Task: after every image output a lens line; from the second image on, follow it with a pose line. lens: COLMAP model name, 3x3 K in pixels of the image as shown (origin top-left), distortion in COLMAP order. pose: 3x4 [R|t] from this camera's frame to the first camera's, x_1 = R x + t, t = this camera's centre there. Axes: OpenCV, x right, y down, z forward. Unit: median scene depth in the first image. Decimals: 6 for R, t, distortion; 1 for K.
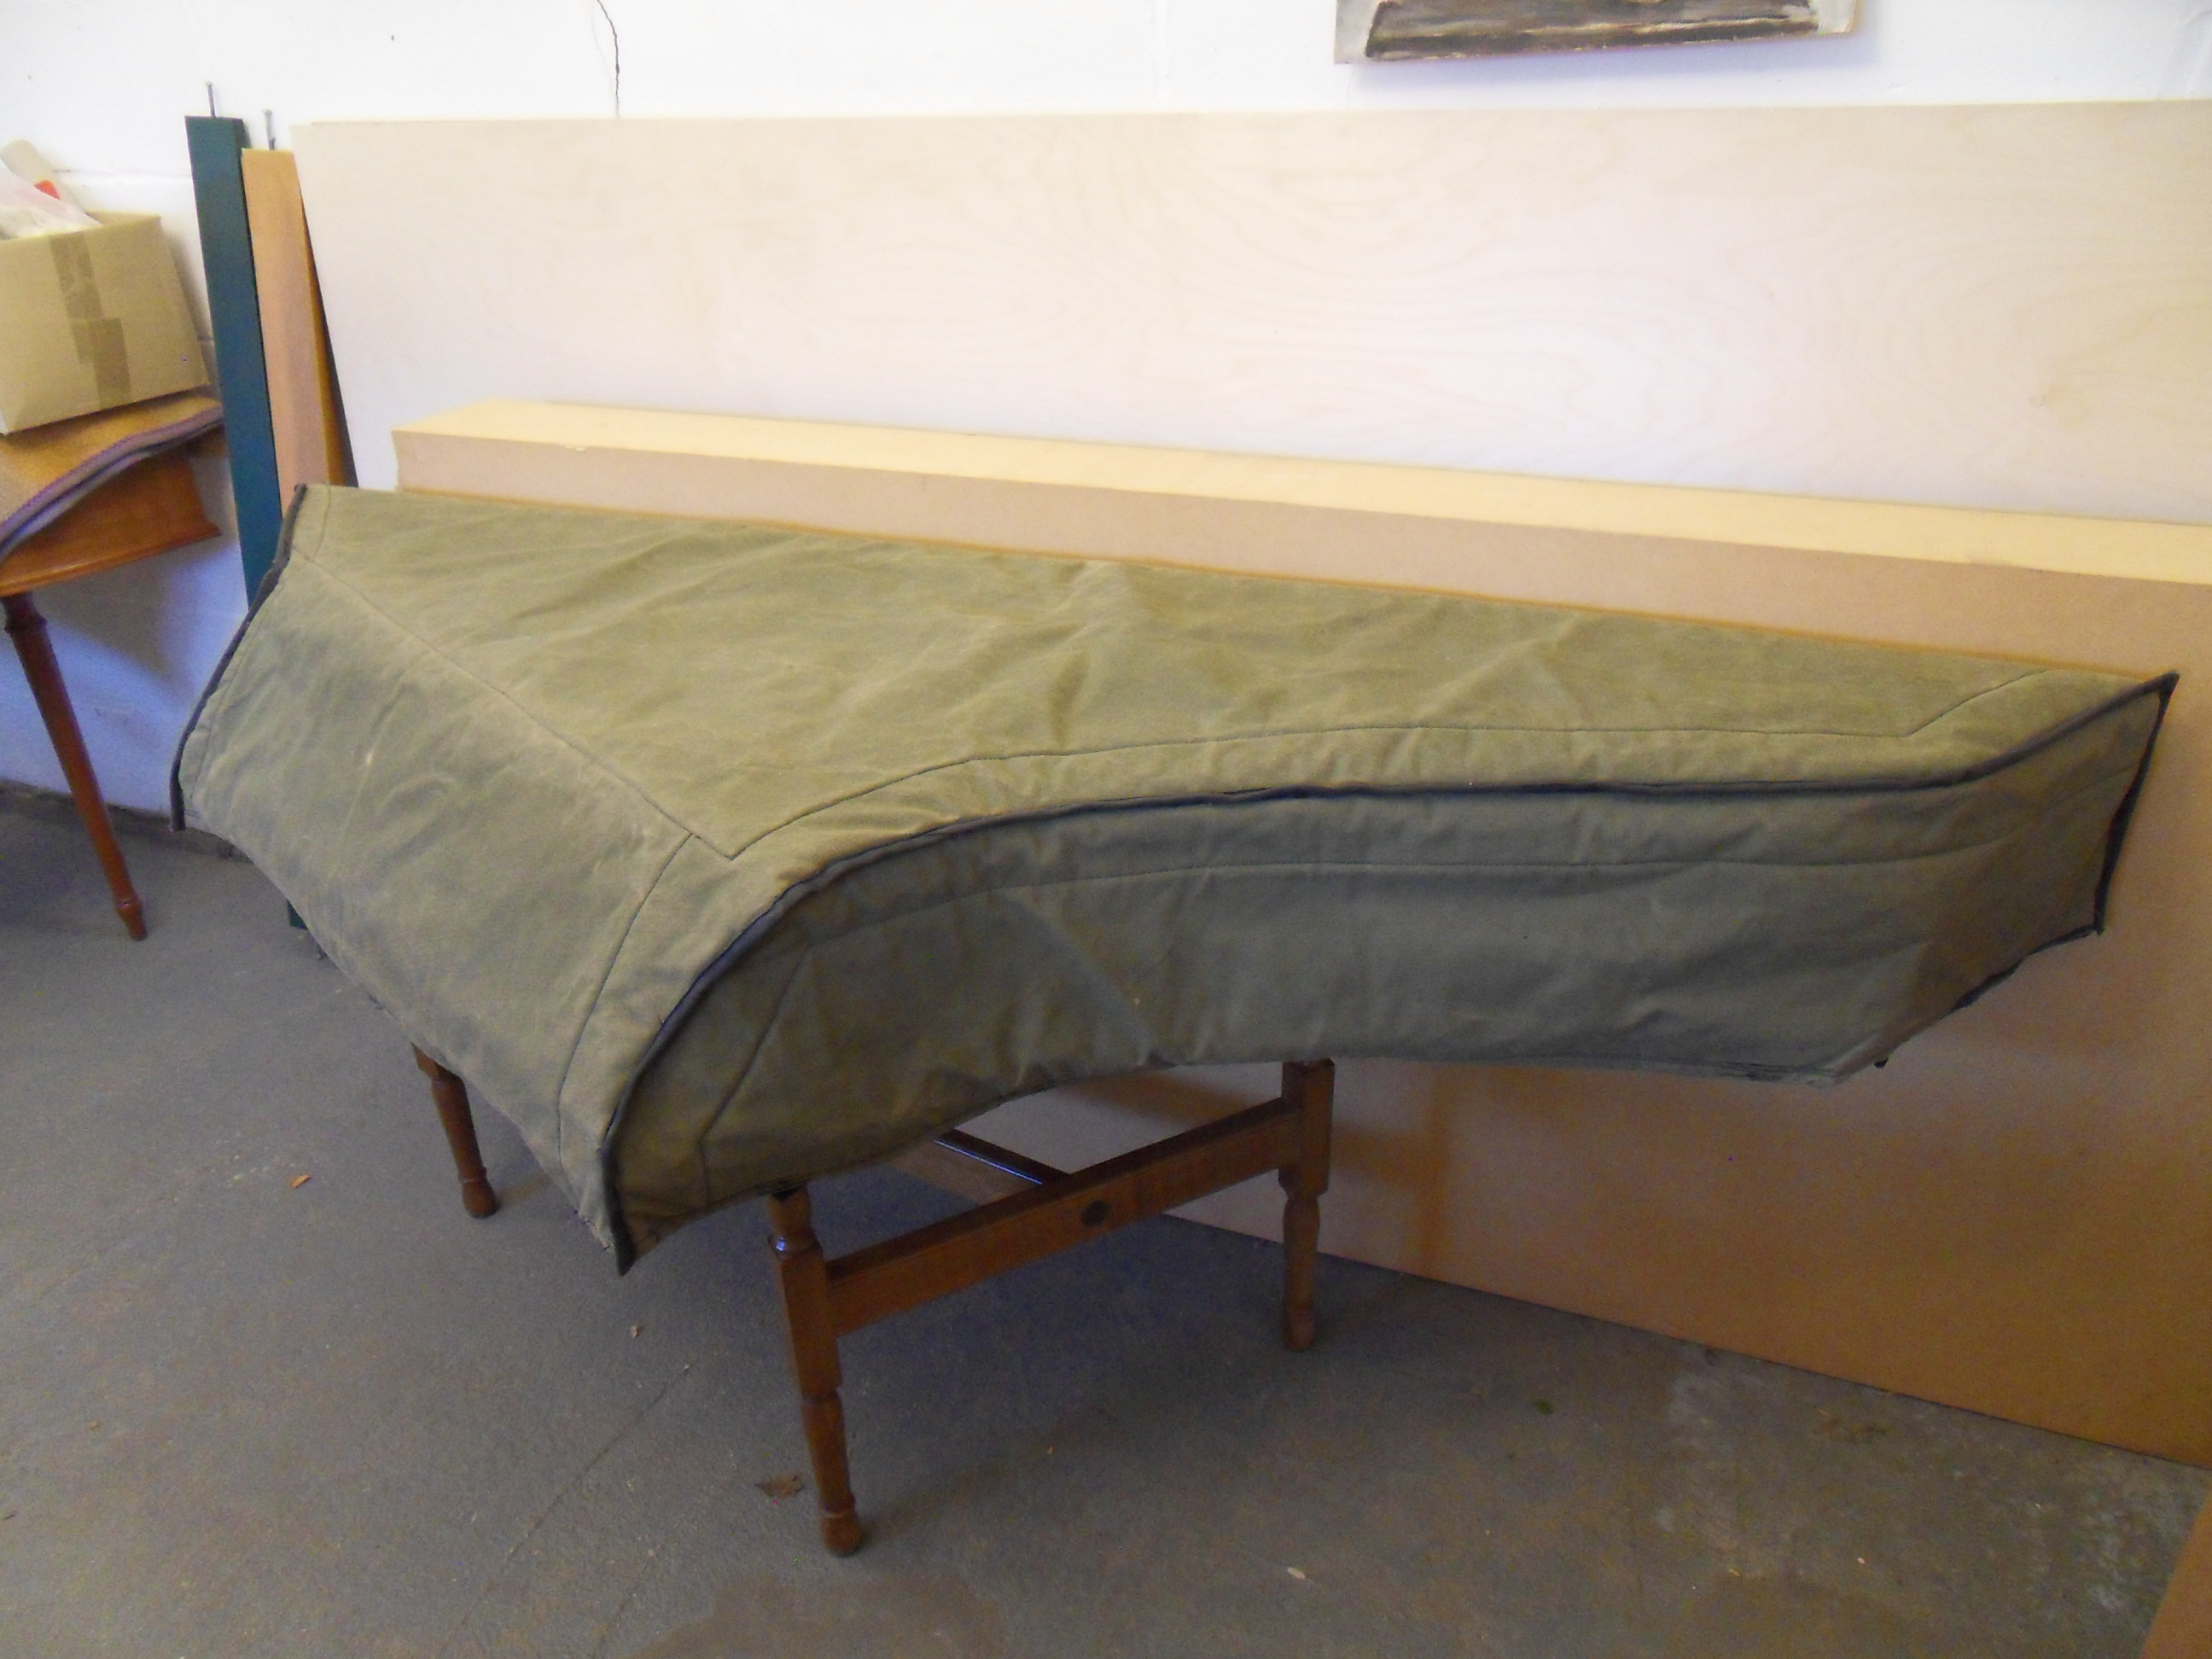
lens RADIAL K [[1565.4, 0, 1110.3], [0, 1565.4, 824.0], [0, 0, 1]] dist [-0.008111, -0.001508]
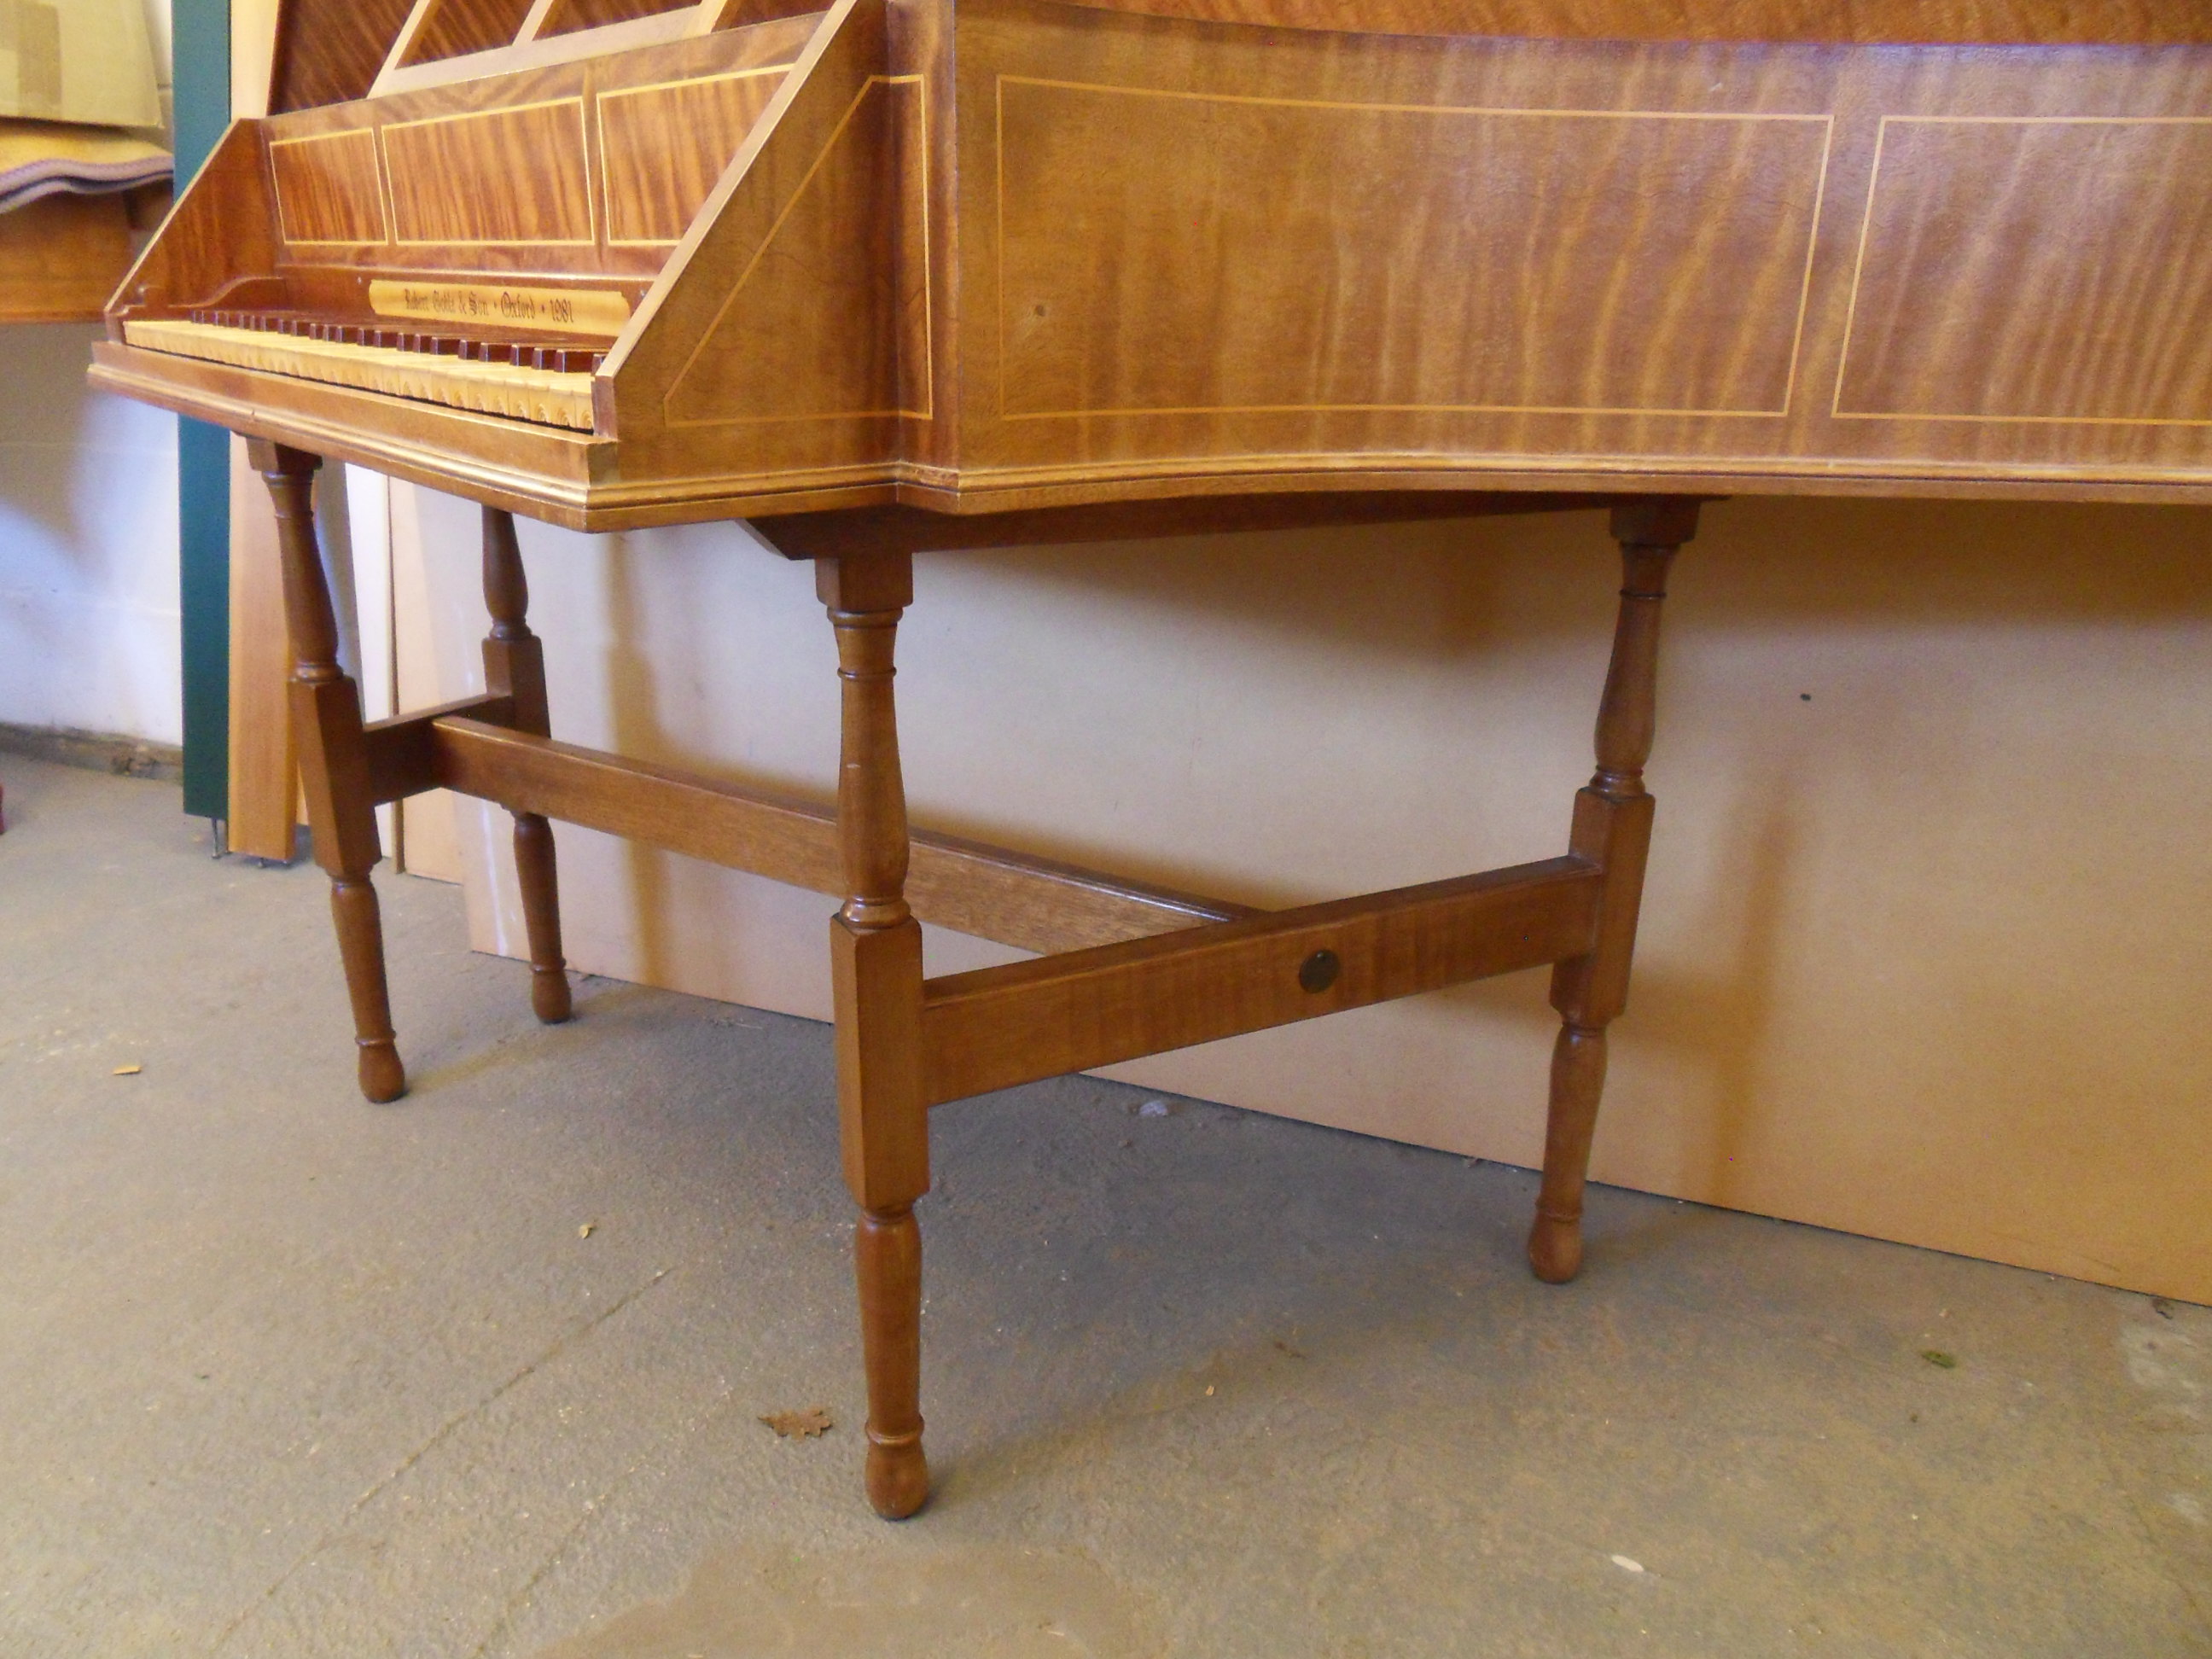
lens RADIAL K [[1565.4, 0, 1101.8], [0, 1565.4, 834.7], [0, 0, 1]] dist [-0.008111, -0.001508]
pose [[0.999213, 0.038616, 0.009071, -0.102240], [-0.036823, 0.988026, -0.149826, 0.279817], [-0.014748, 0.149374, 0.988671, 0.329298]]
